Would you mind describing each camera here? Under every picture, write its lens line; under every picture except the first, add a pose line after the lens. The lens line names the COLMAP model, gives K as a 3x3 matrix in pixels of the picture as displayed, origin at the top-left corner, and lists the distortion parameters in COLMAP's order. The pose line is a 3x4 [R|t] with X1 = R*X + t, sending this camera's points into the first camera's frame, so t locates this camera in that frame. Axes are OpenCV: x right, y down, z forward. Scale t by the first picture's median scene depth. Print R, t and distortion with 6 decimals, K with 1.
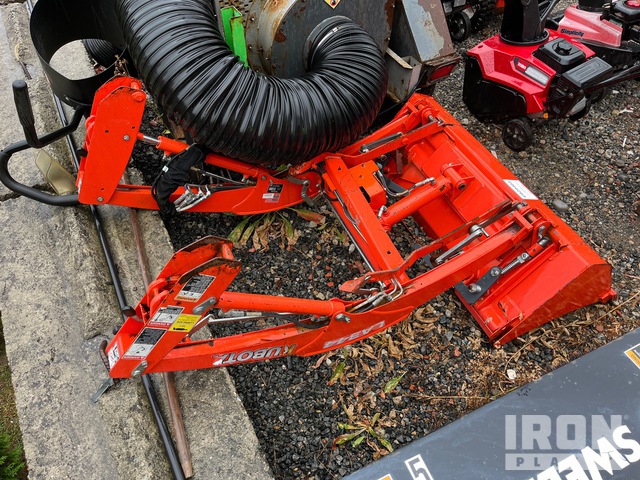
lens RADIAL K [[537.6, 0, 320.0], [0, 537.6, 240.0], [0, 0, 1]] dist [0.003450, -0.009178]
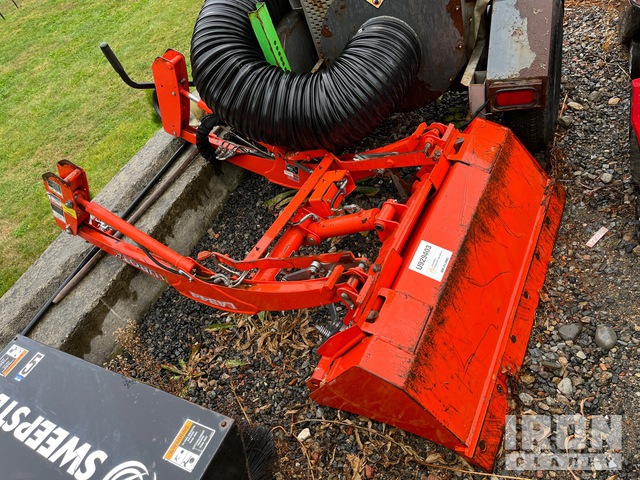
lens RADIAL K [[537.6, 0, 320.0], [0, 537.6, 240.0], [0, 0, 1]] dist [0.003450, -0.009178]
pose [[0.527059, 0.392257, -0.753886, 0.906644], [-0.345657, 0.909358, 0.231495, -0.258147], [0.776357, 0.138574, 0.614871, 0.418401]]
